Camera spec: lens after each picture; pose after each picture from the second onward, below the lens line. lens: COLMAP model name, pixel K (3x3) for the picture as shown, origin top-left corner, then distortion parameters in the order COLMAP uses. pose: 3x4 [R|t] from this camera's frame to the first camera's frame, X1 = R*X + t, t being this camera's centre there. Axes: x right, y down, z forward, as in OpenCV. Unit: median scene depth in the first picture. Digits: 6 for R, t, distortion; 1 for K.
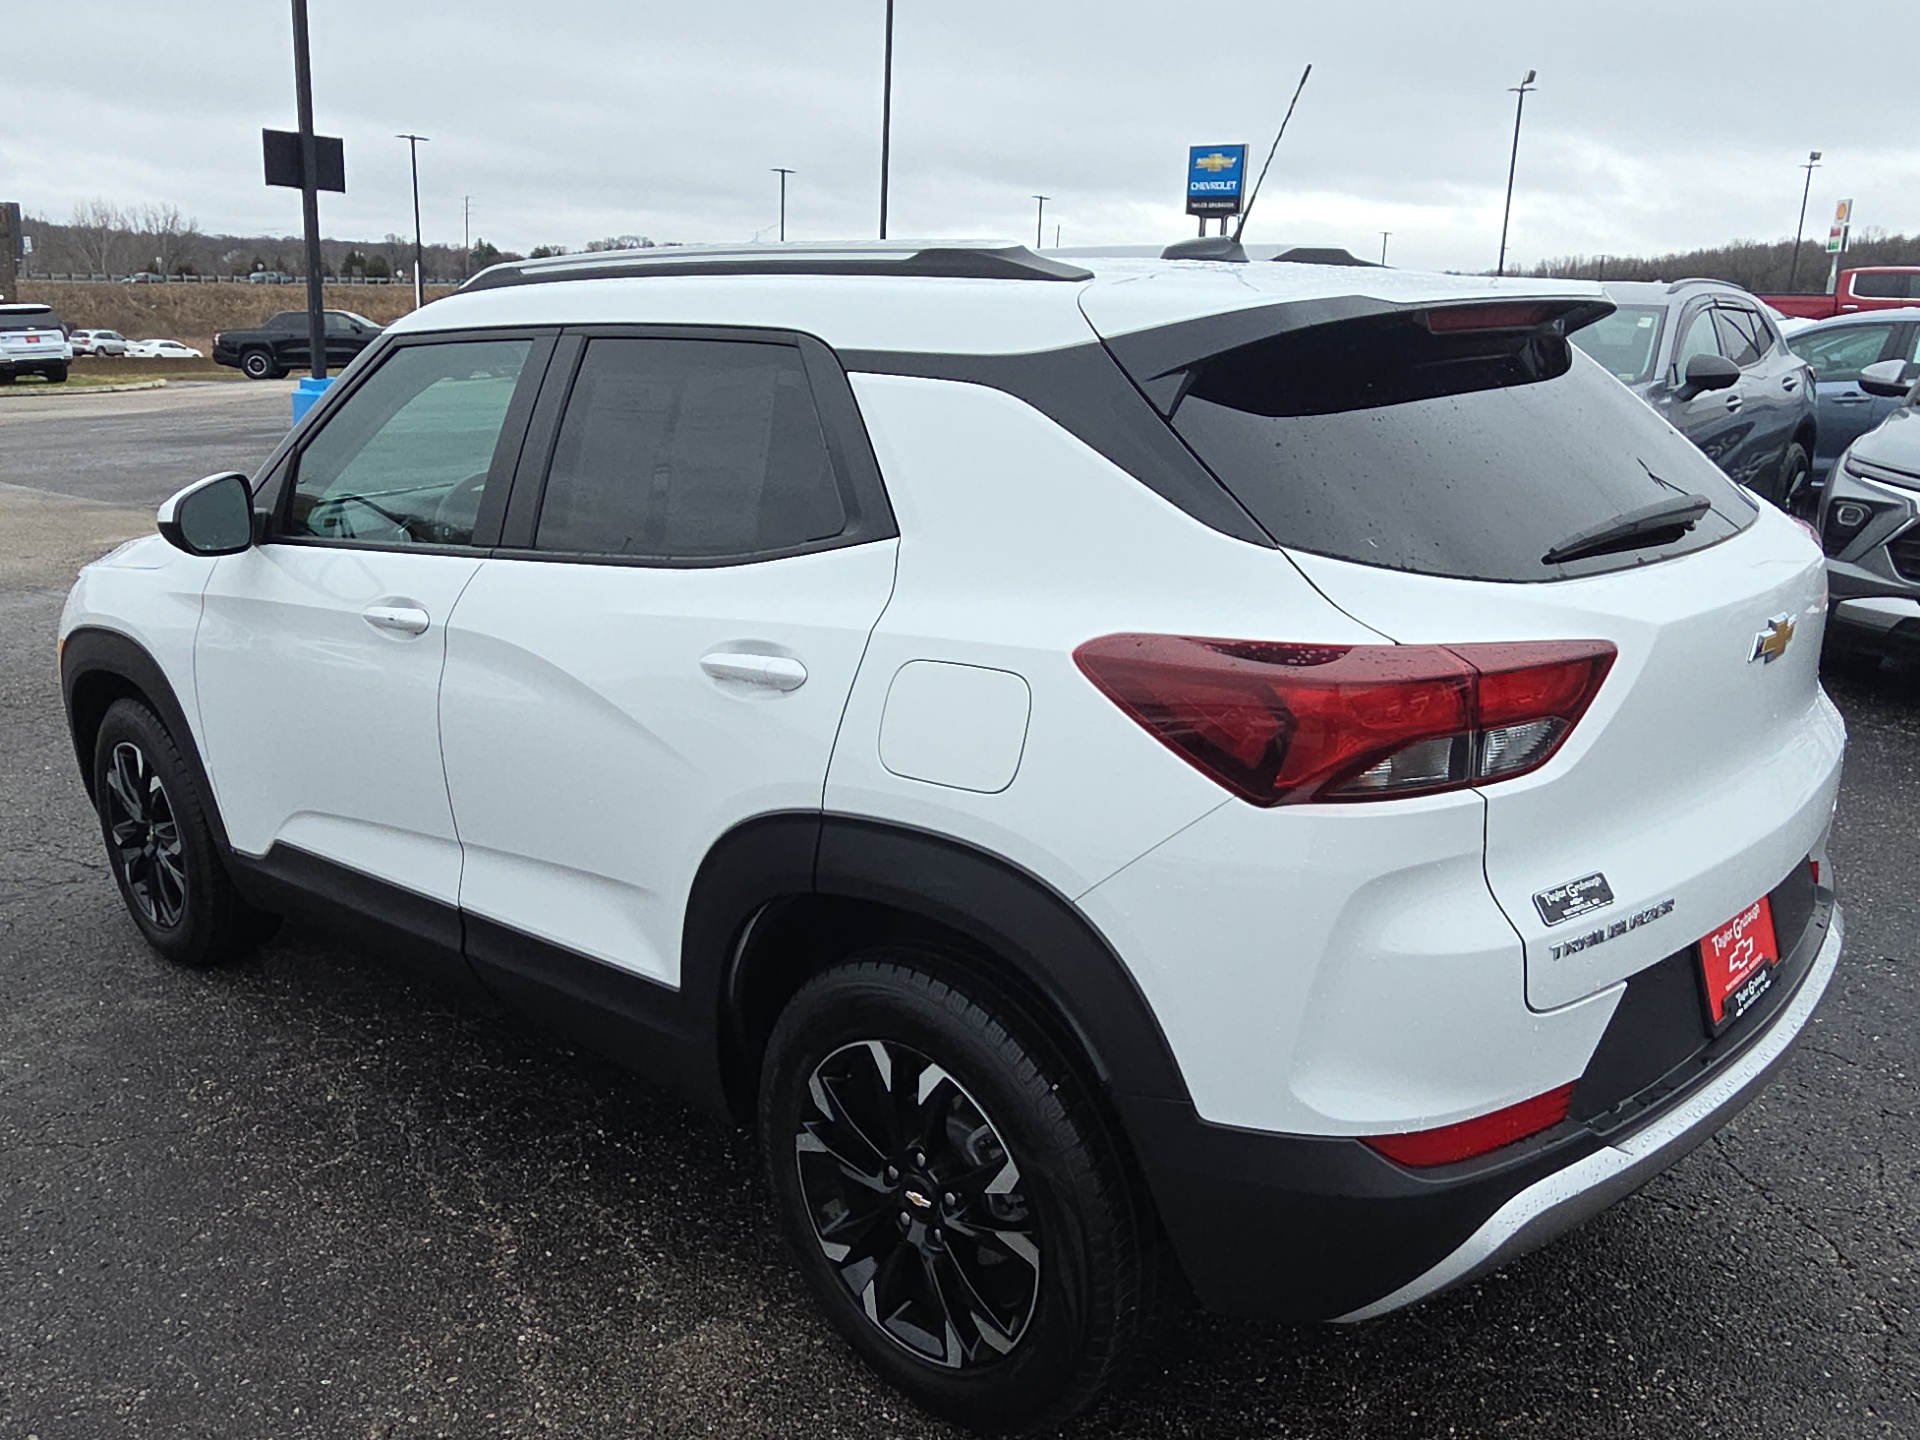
lens RADIAL K [[1612.1, 0, 963.9], [0, 1612.1, 721.7], [0, 0, 1]] dist [0.002484, 0.001057]
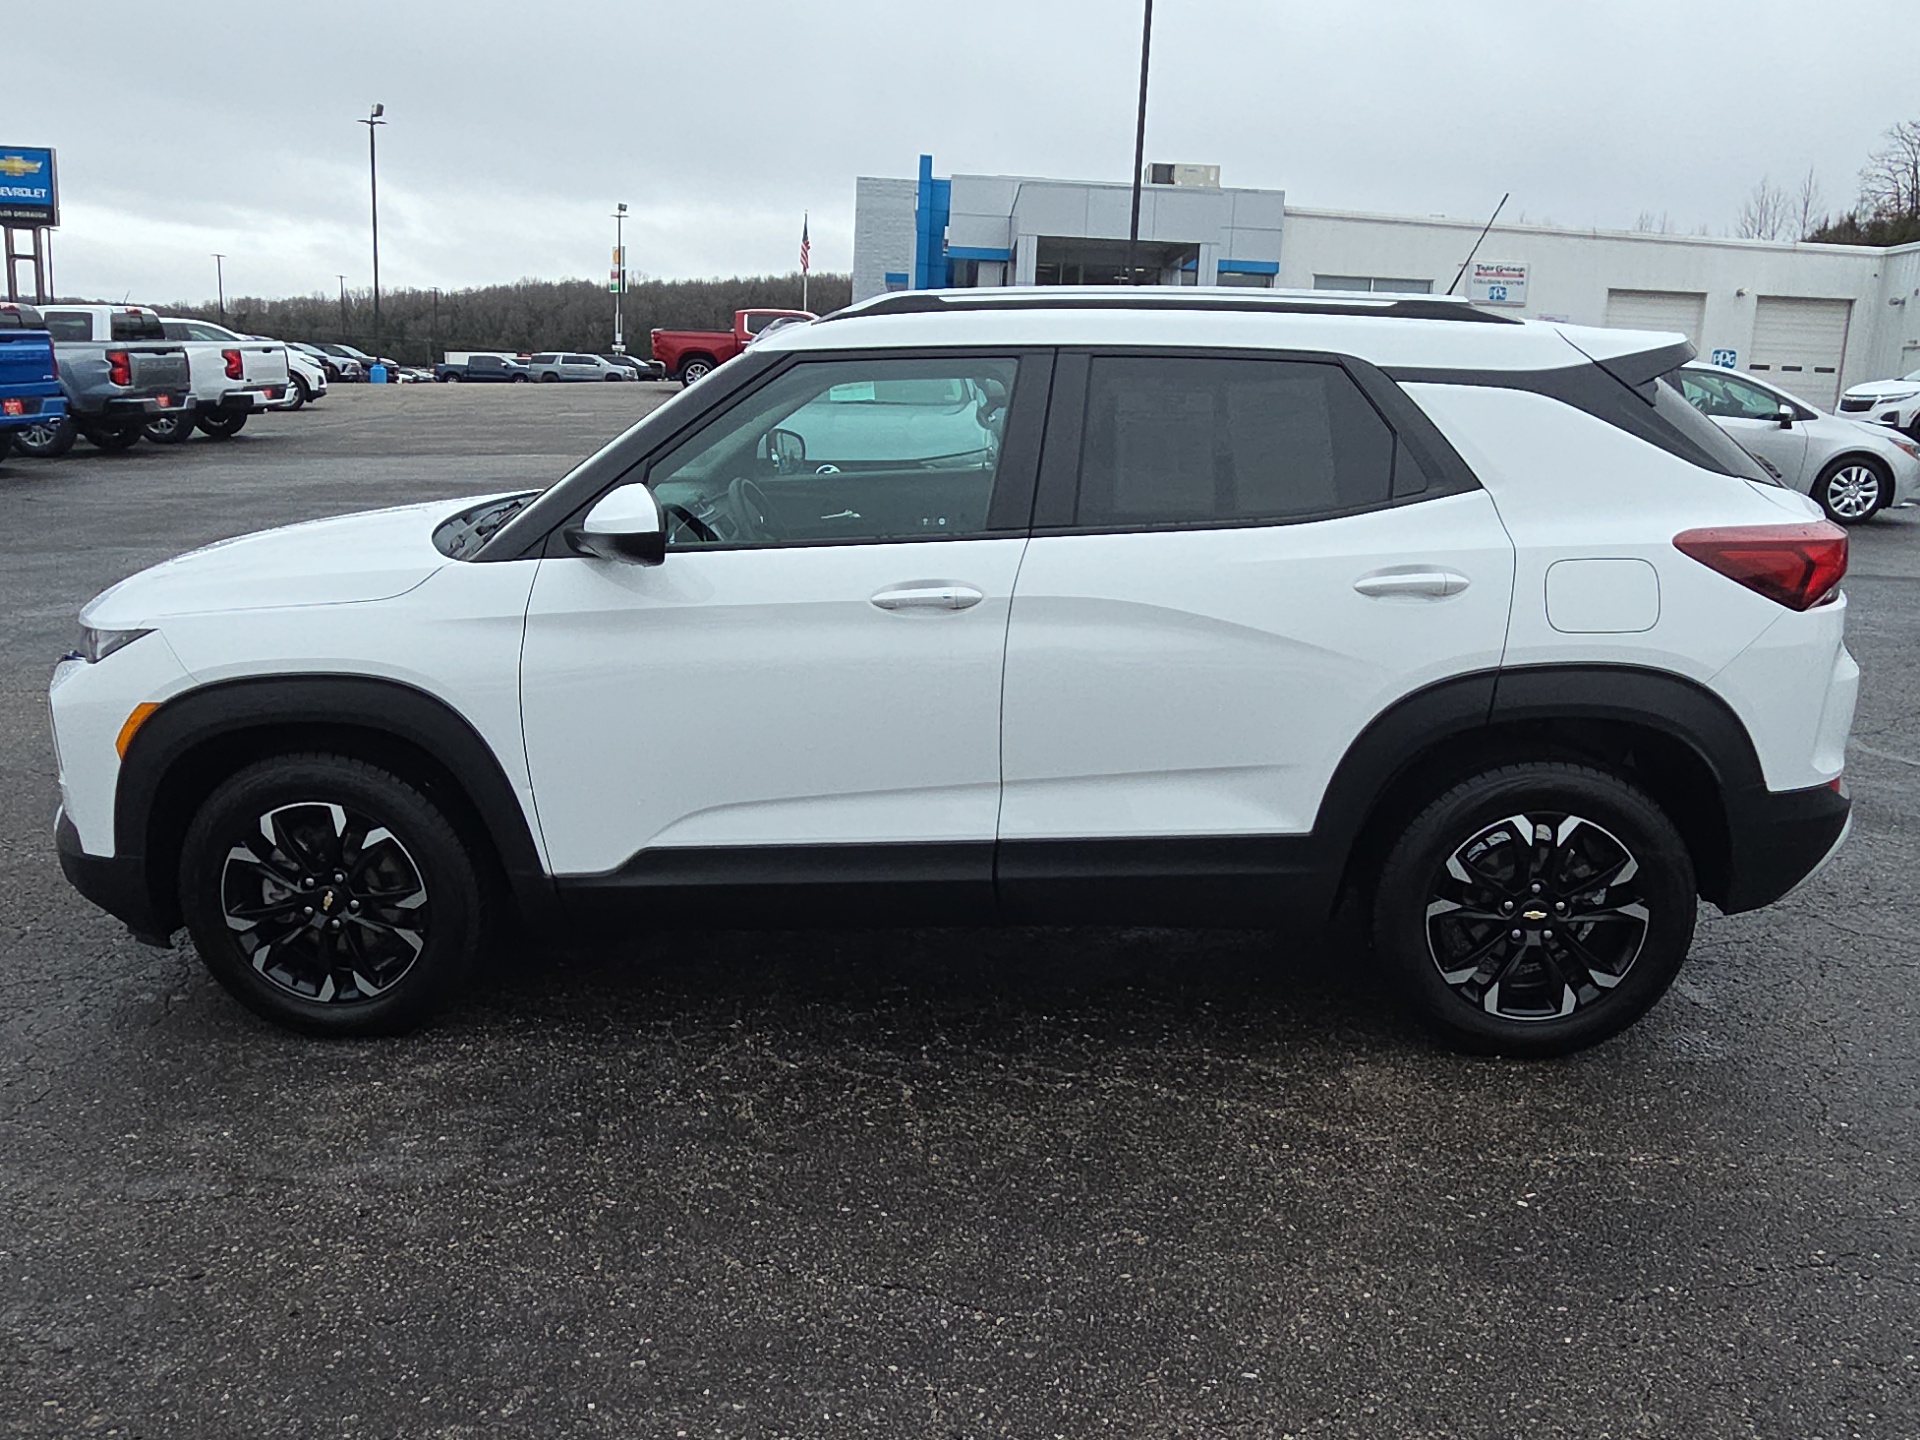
lens RADIAL K [[1612.1, 0, 963.9], [0, 1612.1, 721.7], [0, 0, 1]] dist [0.002484, 0.001057]
pose [[0.765738, -0.130488, 0.629776, -1.103474], [0.141261, 0.989414, 0.033247, -0.012601], [-0.627447, 0.063504, 0.776065, 0.104321]]
